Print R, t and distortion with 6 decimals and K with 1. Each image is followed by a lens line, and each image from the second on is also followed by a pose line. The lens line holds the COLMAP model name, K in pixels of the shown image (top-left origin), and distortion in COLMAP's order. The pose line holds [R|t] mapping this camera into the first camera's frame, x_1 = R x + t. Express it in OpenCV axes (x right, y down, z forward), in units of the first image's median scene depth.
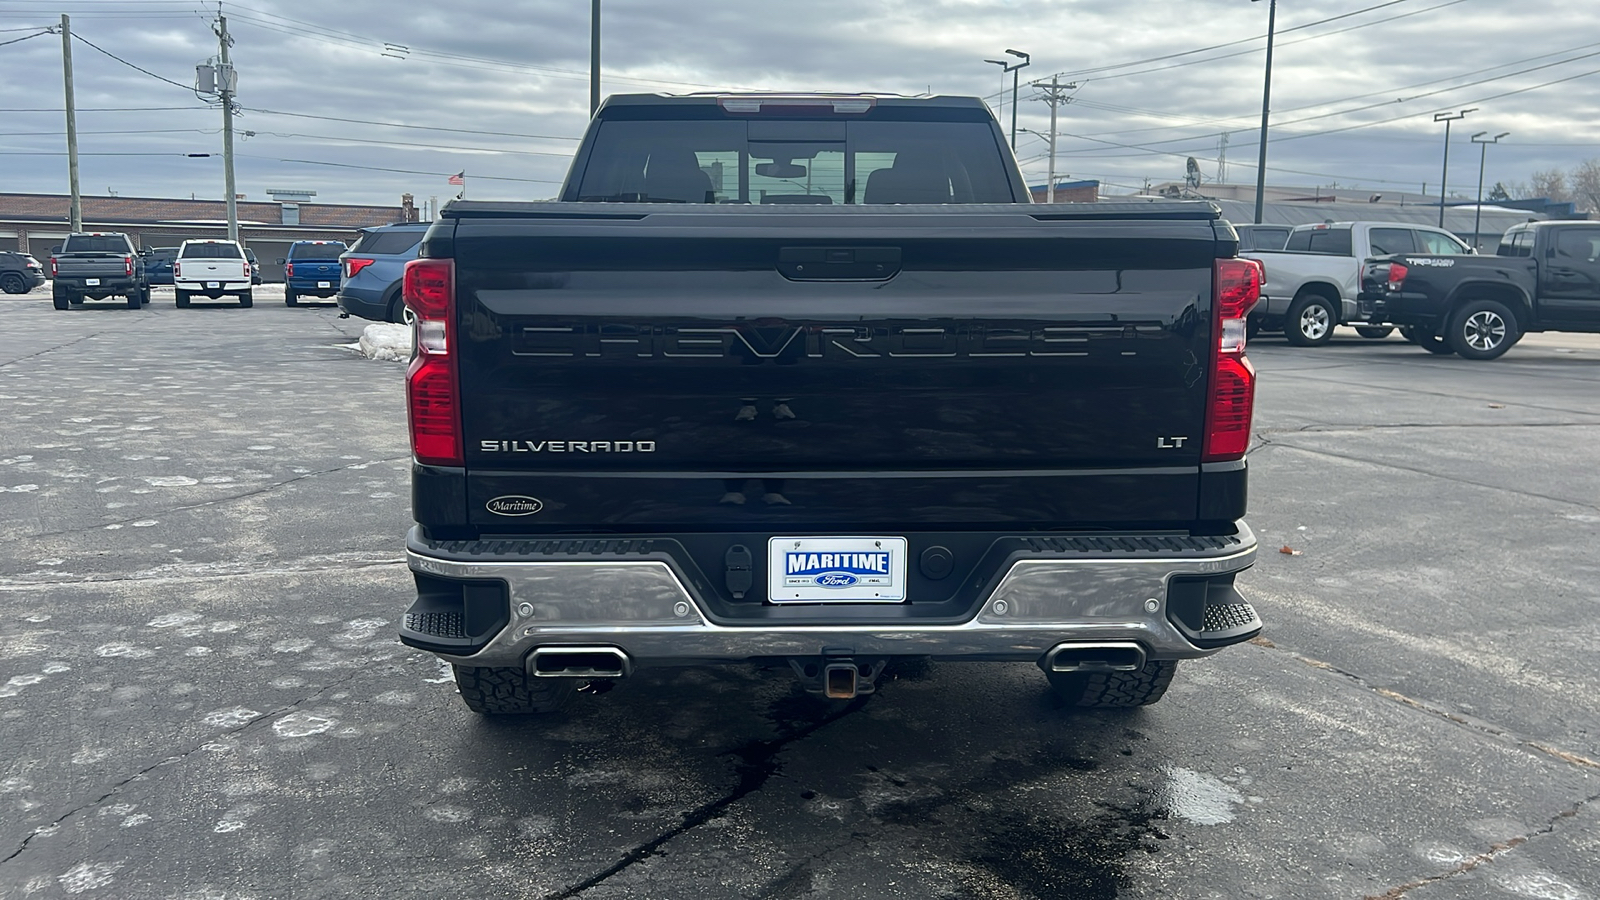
lens RADIAL K [[1368.1, 0, 800.0], [0, 1368.1, 450.0], [0, 0, 1]] dist [0.014385, 0.005779]
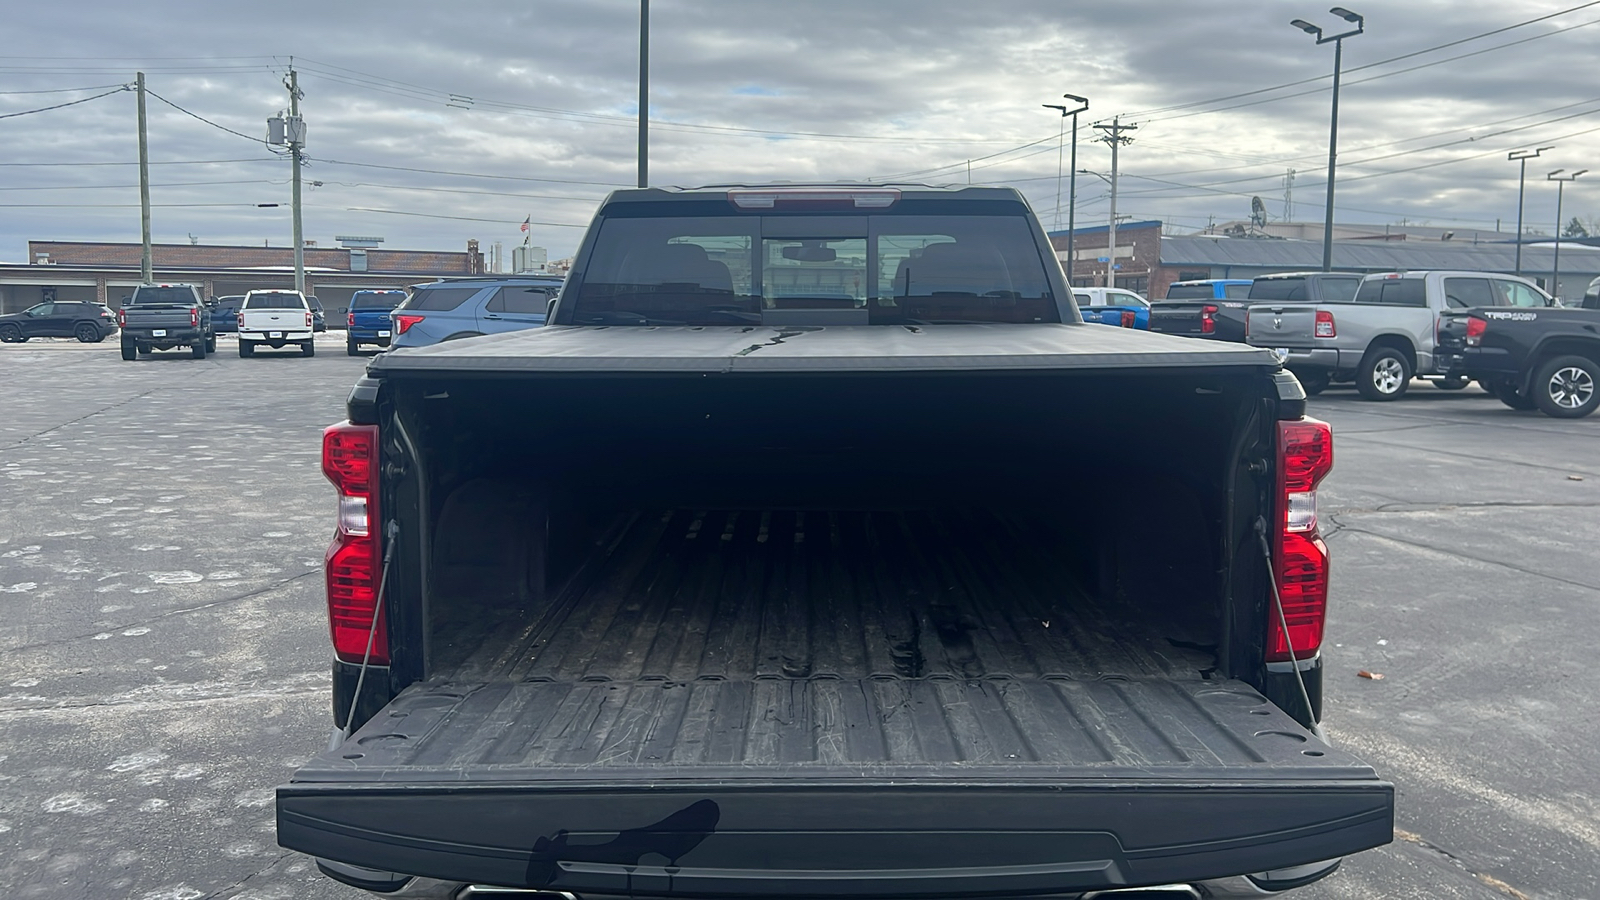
lens RADIAL K [[1370.3, 0, 797.8], [0, 1370.3, 434.4], [0, 0, 1]] dist [0.014222, 0.003995]
pose [[0.998914, -0.001332, -0.046575, 0.029316], [-0.000514, 0.999215, -0.039600, -0.058166], [0.046591, 0.039581, 0.998130, 0.089506]]
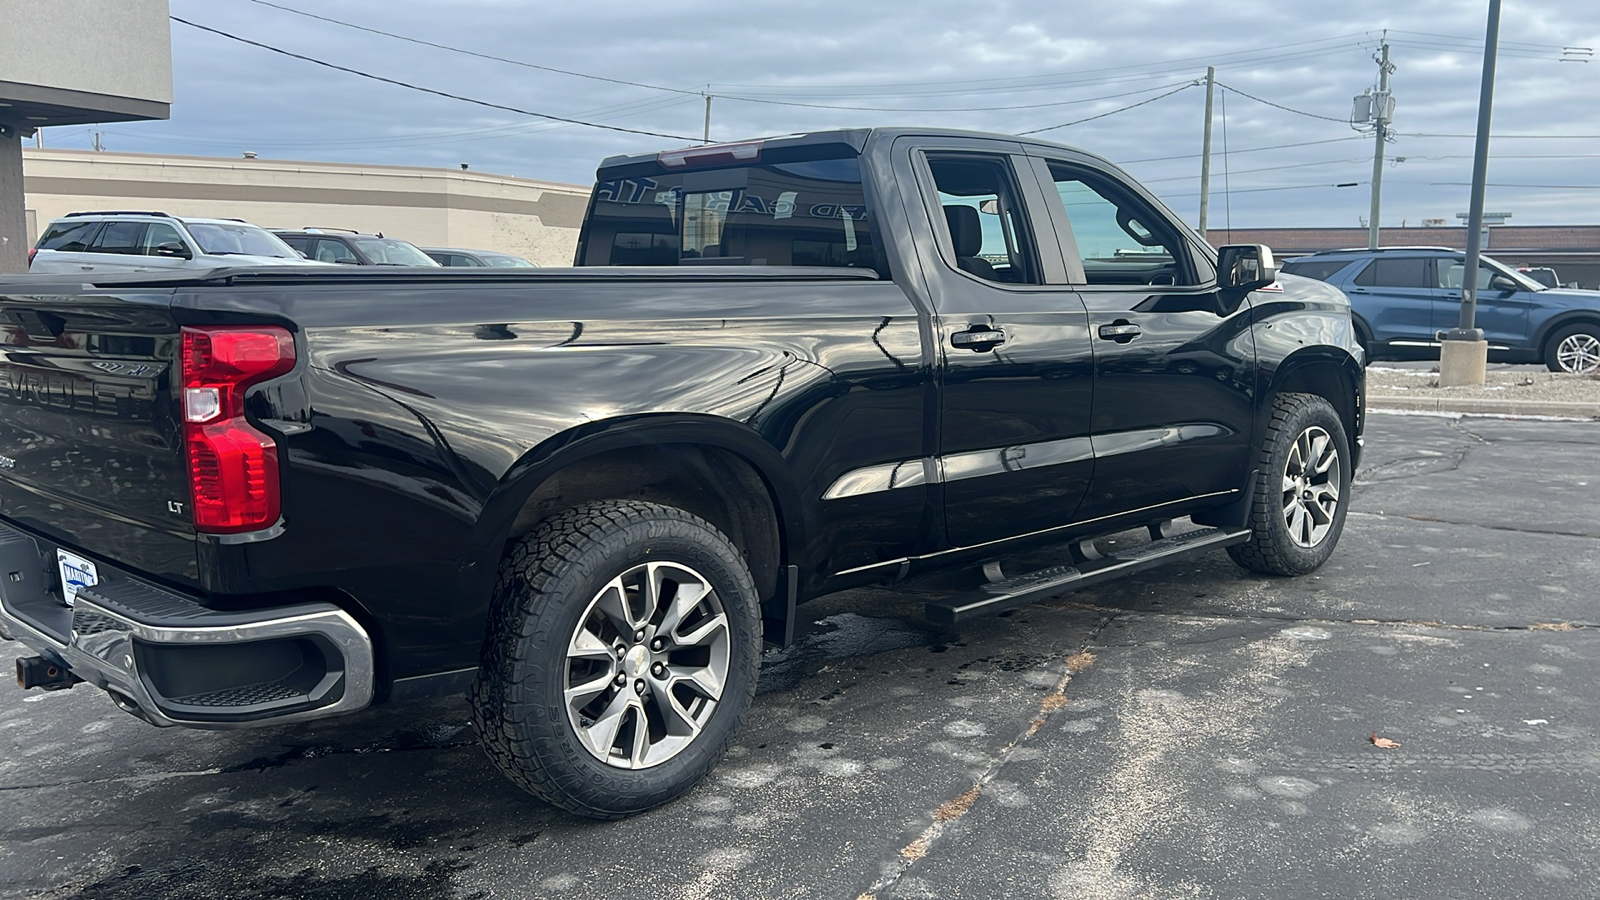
lens RADIAL K [[1358.6, 0, 807.4], [0, 1358.6, 443.7], [0, 0, 1]] dist [0.100499, -0.153715]
pose [[0.669956, 0.079062, -0.738179, 0.796898], [-0.096196, 0.995176, 0.019281, -0.069478], [0.736142, 0.058092, 0.674329, 0.394978]]
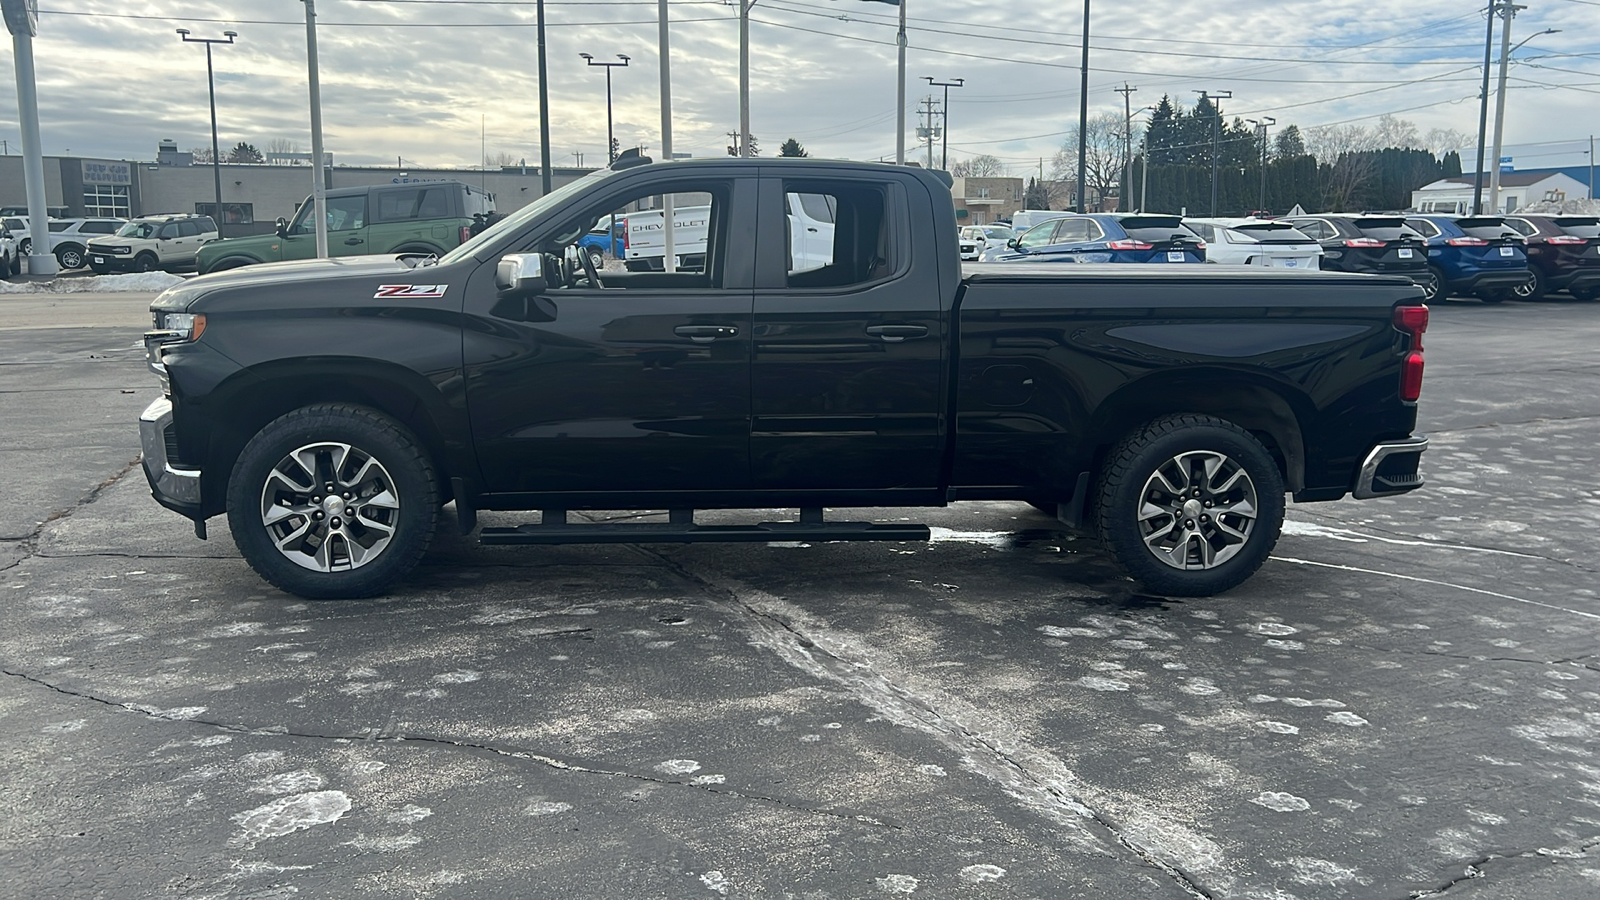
lens RADIAL K [[1361.6, 0, 800.0], [0, 1361.6, 450.0], [0, 0, 1]] dist [0.095868, -0.144765]
pose [[-0.070646, -0.167044, 0.983415, -1.388363], [0.129220, 0.976039, 0.175074, -0.248398], [-0.989096, 0.139445, -0.047368, 1.227407]]
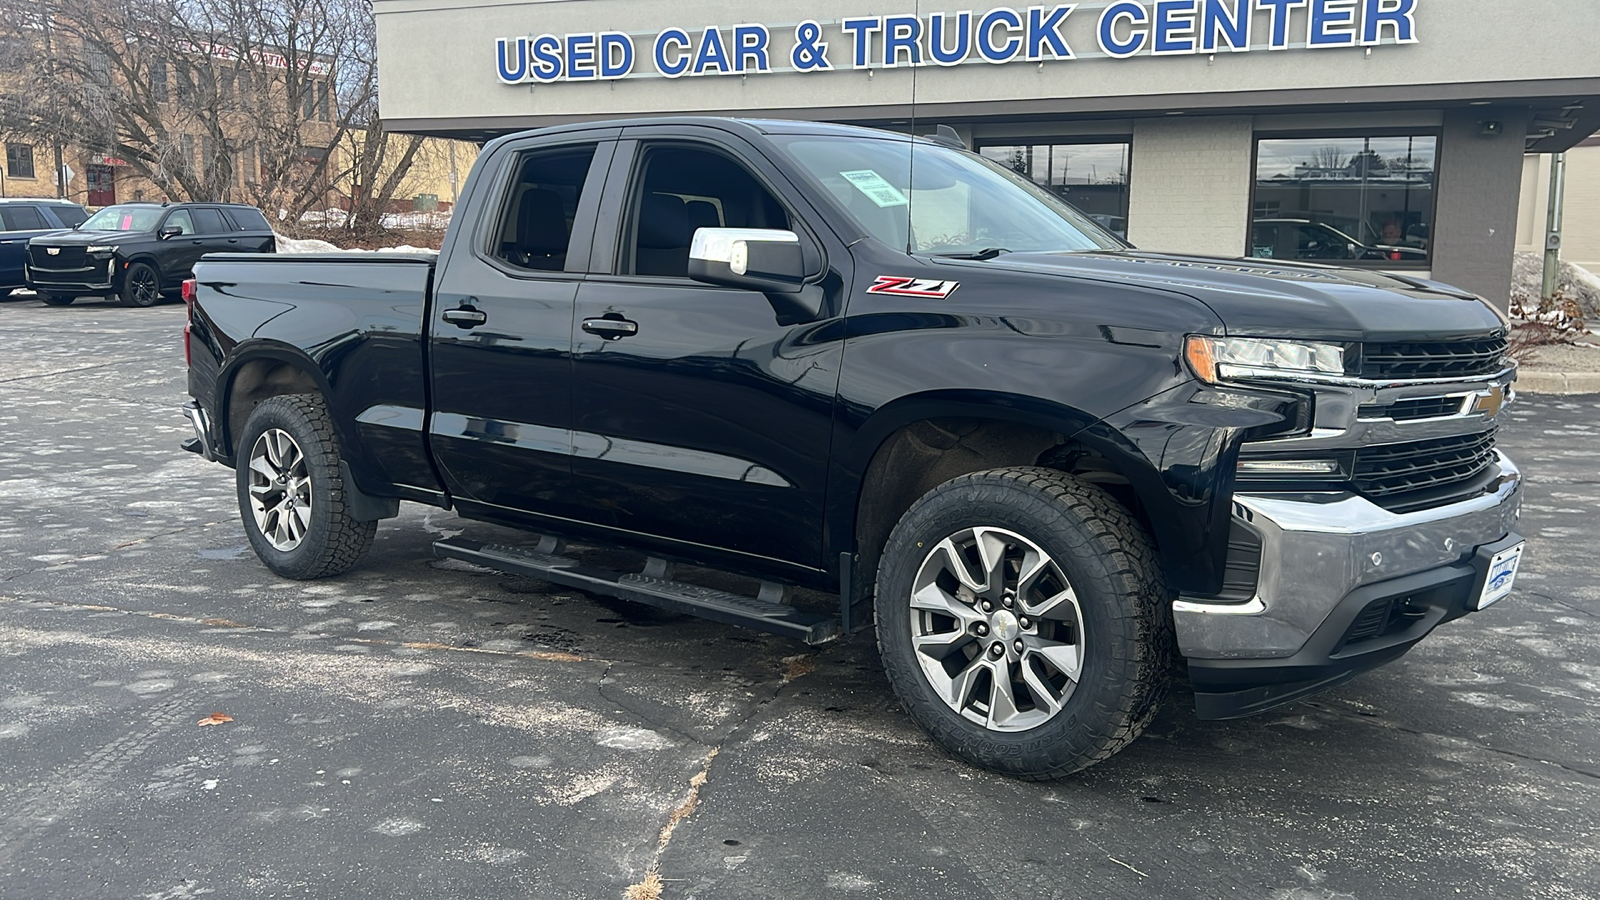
lens RADIAL K [[1361.6, 0, 800.0], [0, 1361.6, 450.0], [0, 0, 1]] dist [0.095868, -0.144765]
pose [[-0.688871, 0.082991, -0.720117, 0.779364], [-0.117272, 0.967579, 0.223694, -0.298172], [0.715334, 0.238546, -0.656805, 1.976967]]
